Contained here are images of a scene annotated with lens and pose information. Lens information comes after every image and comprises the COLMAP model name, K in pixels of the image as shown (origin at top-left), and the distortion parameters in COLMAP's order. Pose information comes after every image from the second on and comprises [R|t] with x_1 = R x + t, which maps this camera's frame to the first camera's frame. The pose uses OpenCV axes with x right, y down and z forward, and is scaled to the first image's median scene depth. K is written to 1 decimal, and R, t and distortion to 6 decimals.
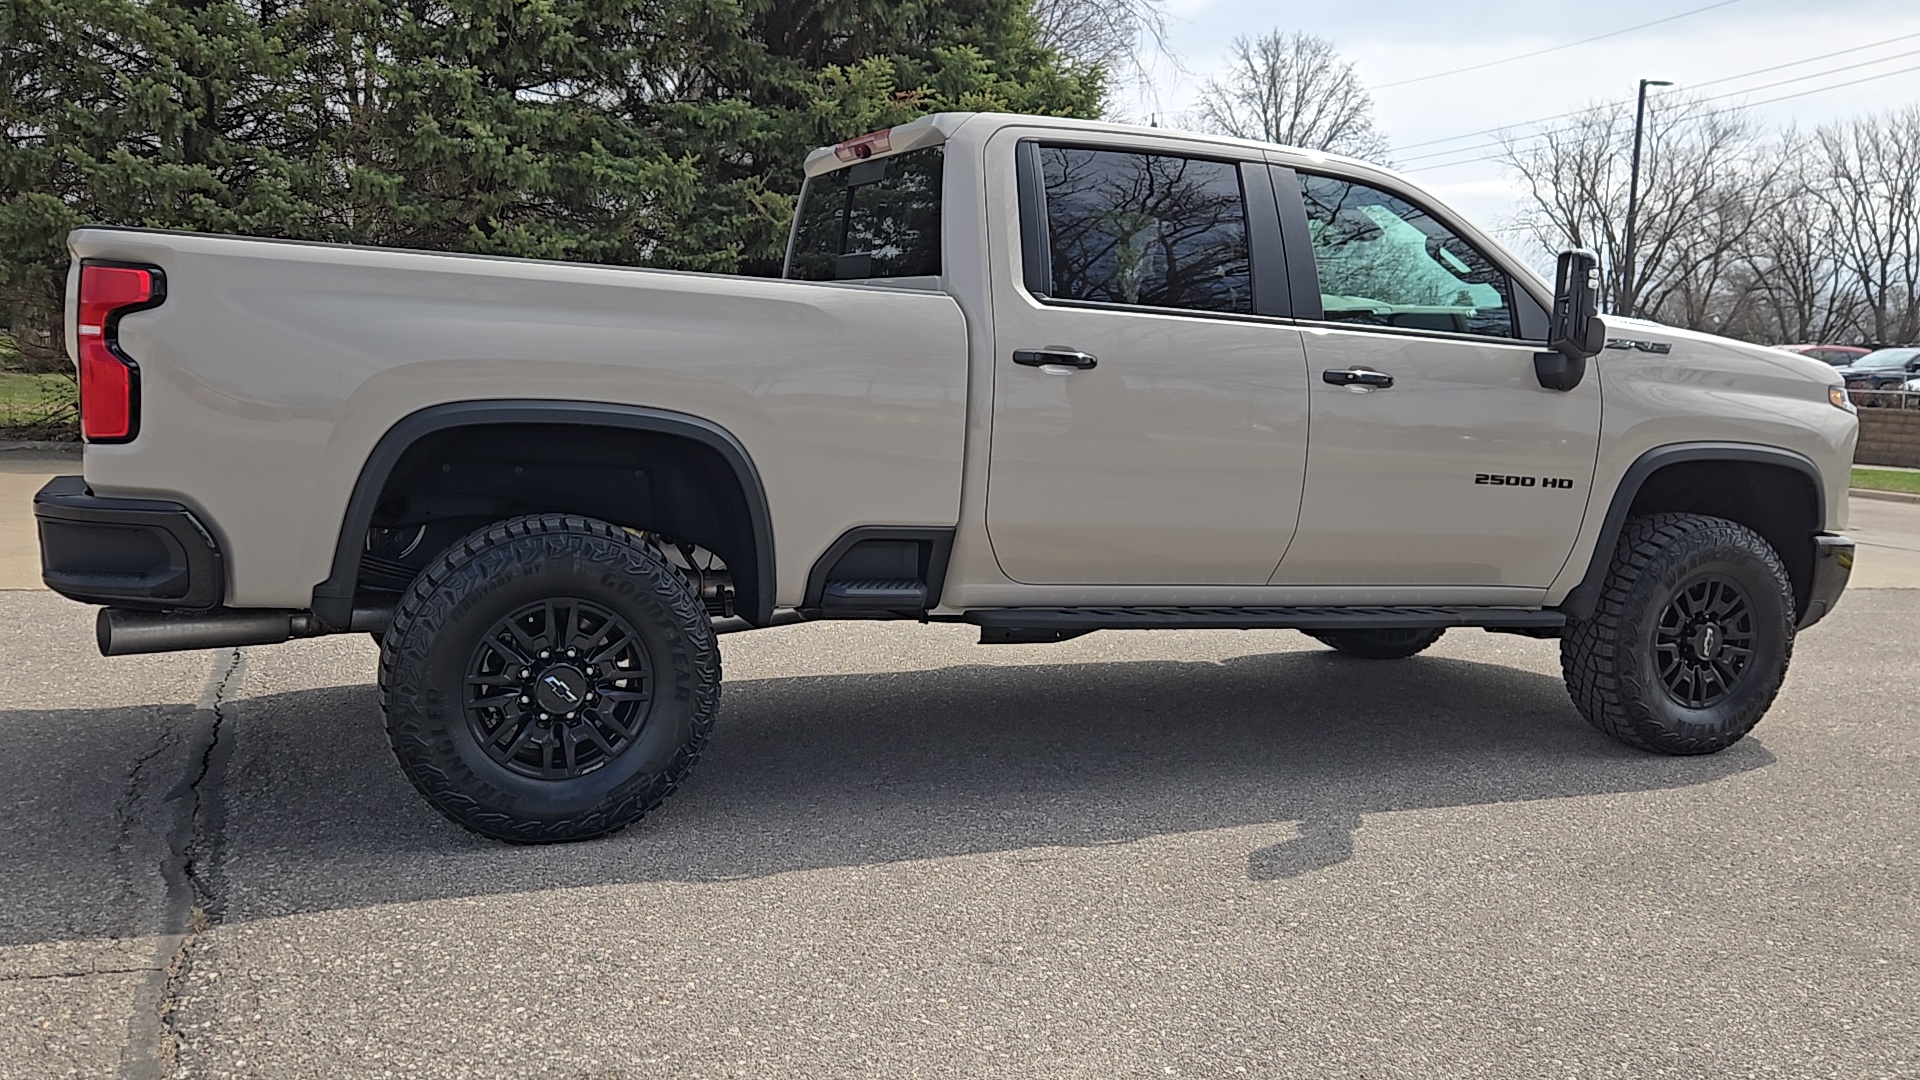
lens RADIAL K [[1589.8, 0, 960.0], [0, 1589.8, 540.0], [0, 0, 1]] dist [0.016513, -0.006395]
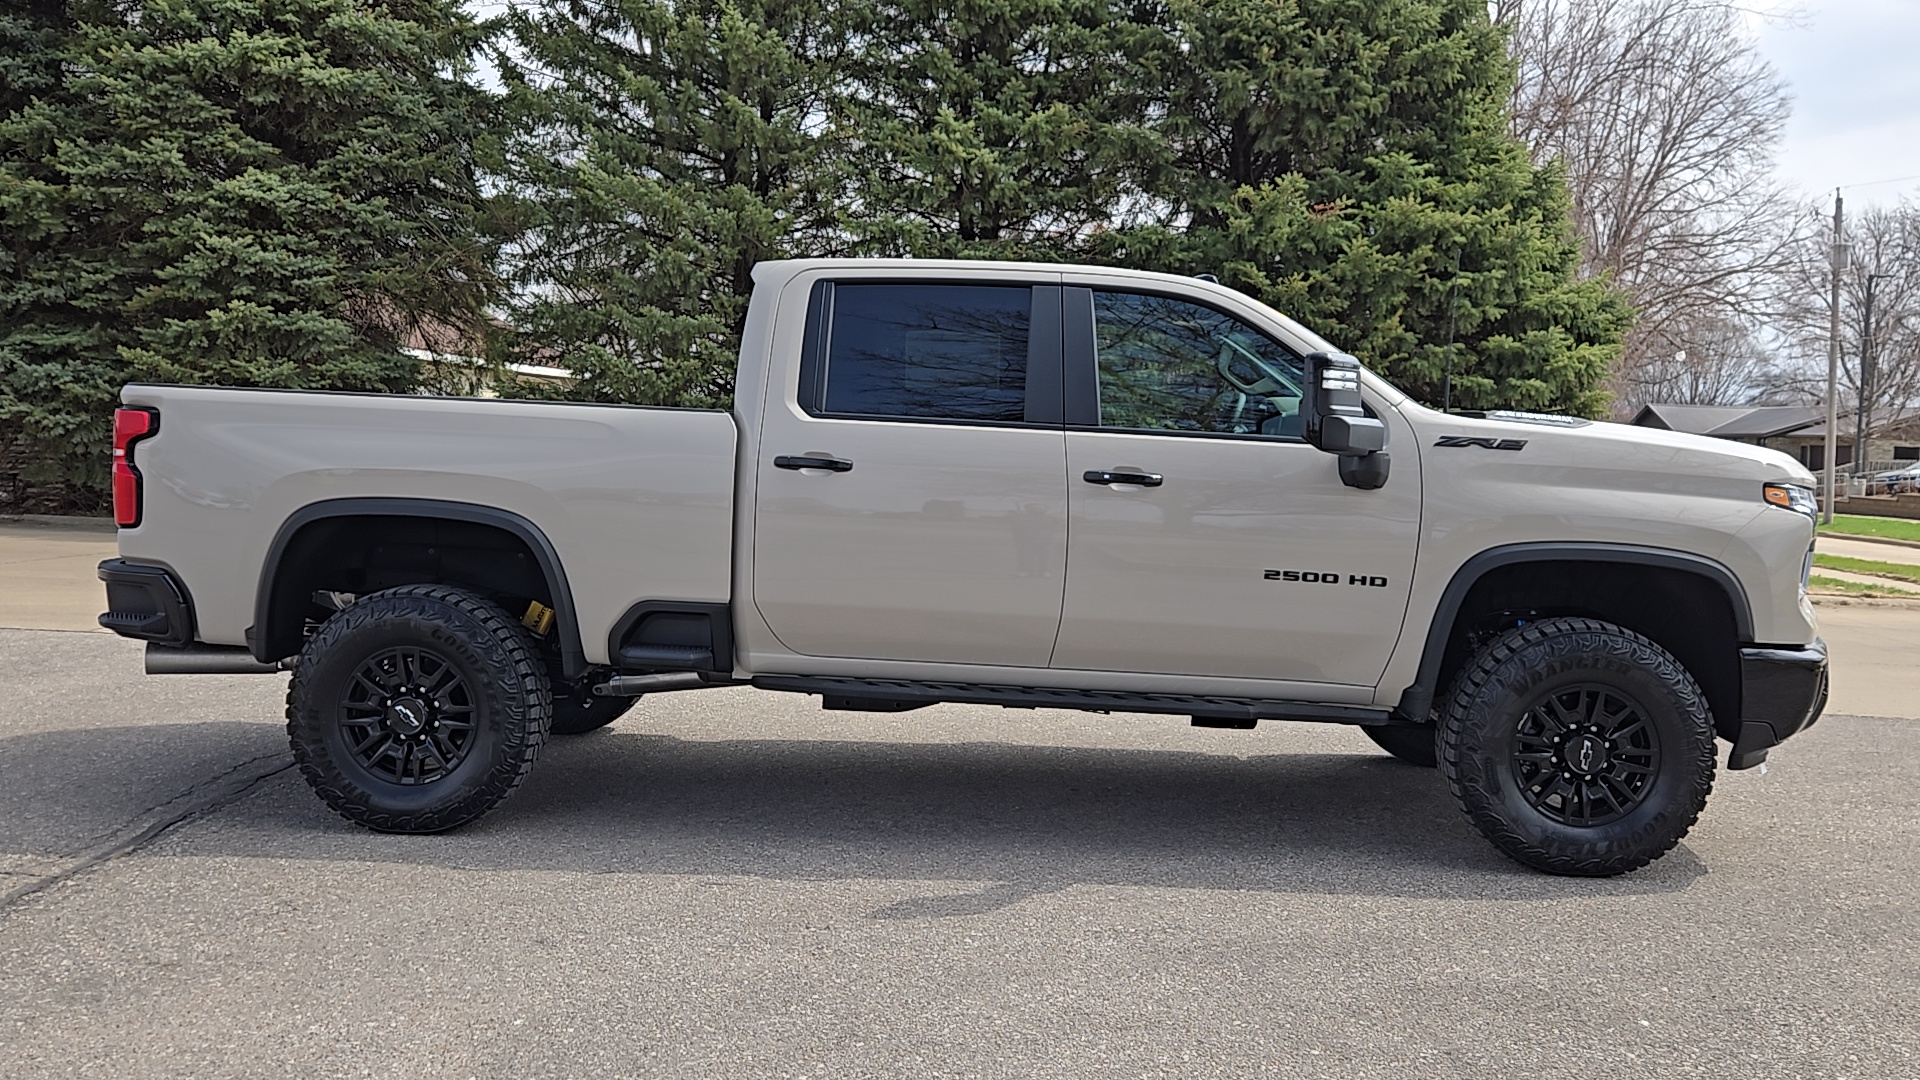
lens RADIAL K [[1586.3, 0, 949.3], [0, 1586.3, 516.2], [0, 0, 1]] dist [0.007143, 0.006865]
pose [[0.907530, 0.002237, -0.419982, 0.699913], [-0.036882, 0.996547, -0.074388, 0.009753], [0.418366, 0.082999, 0.904478, -0.019053]]
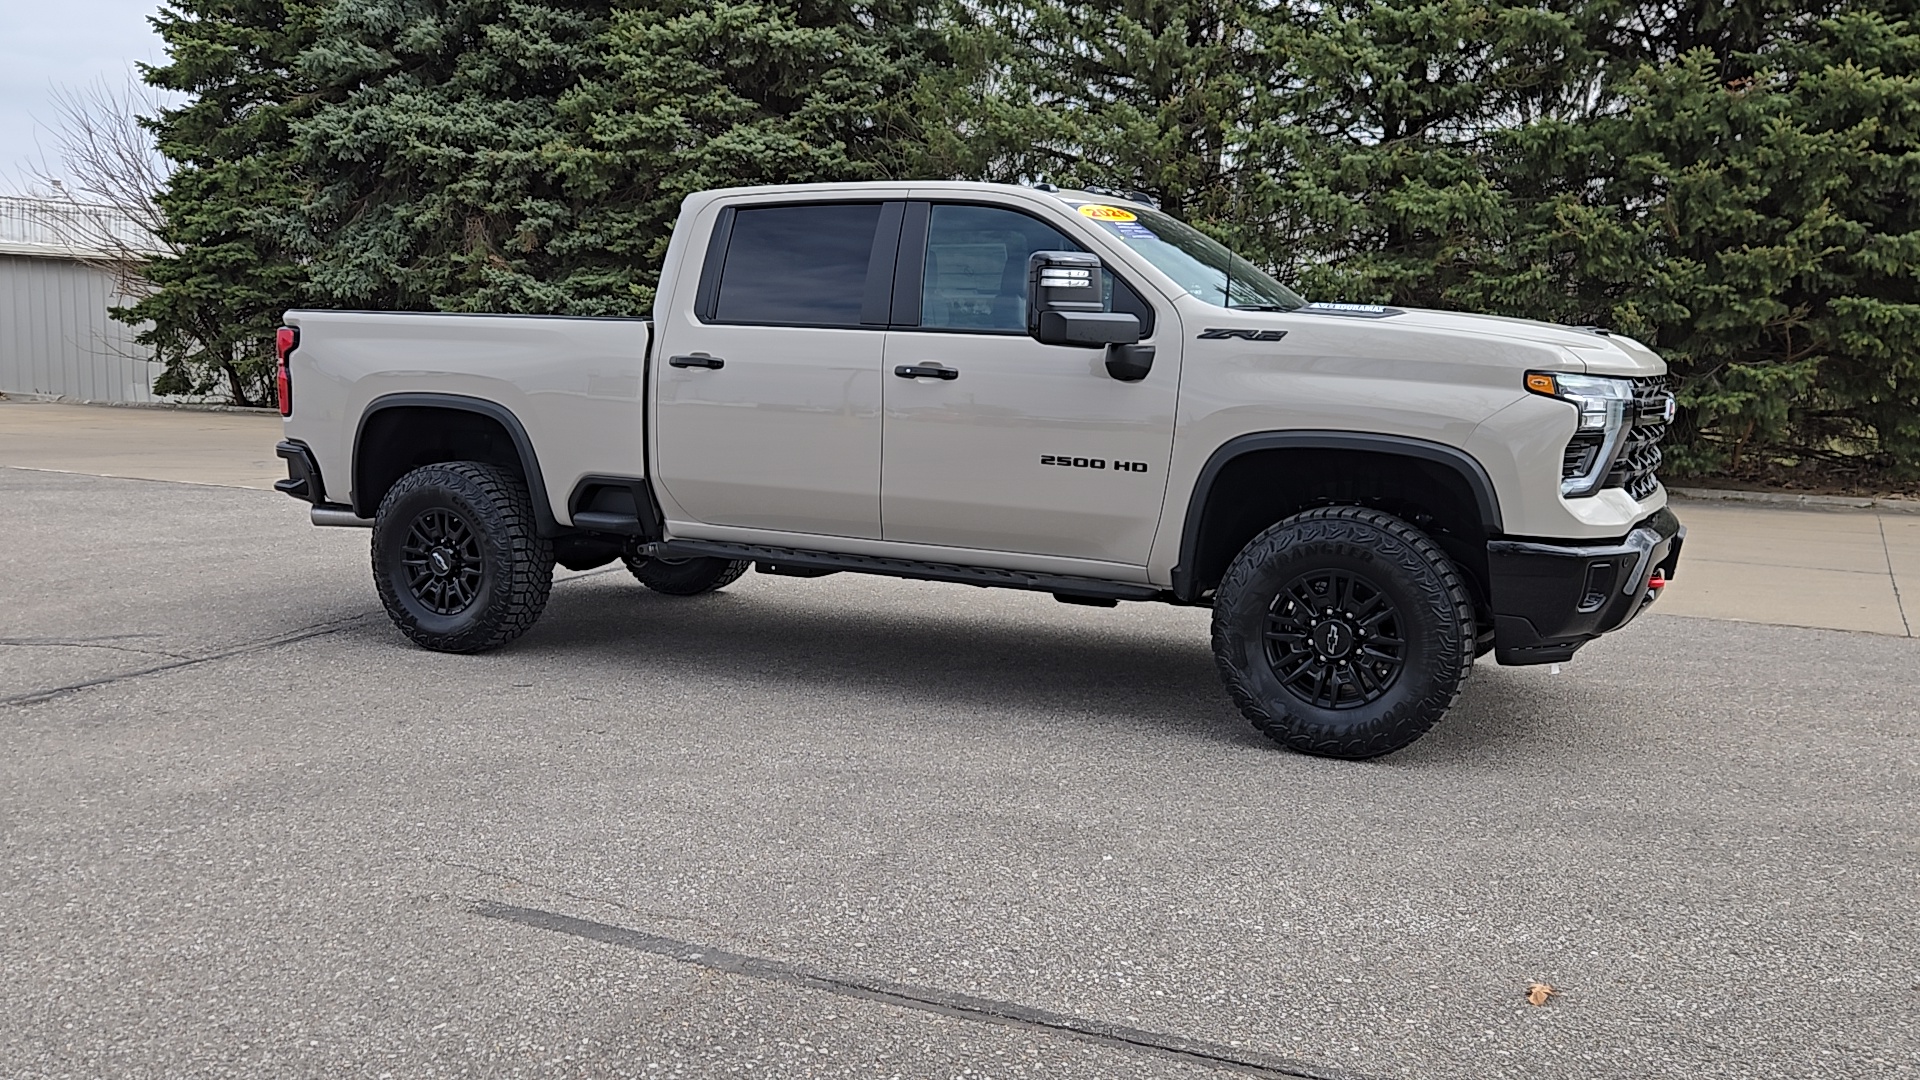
lens RADIAL K [[1589.8, 0, 960.0], [0, 1589.8, 540.0], [0, 0, 1]] dist [0.016513, -0.006395]
pose [[0.668474, 0.054558, -0.741731, 1.378959], [-0.070471, 0.997465, 0.009857, 0.013963], [0.740389, 0.045682, 0.670625, 0.253424]]
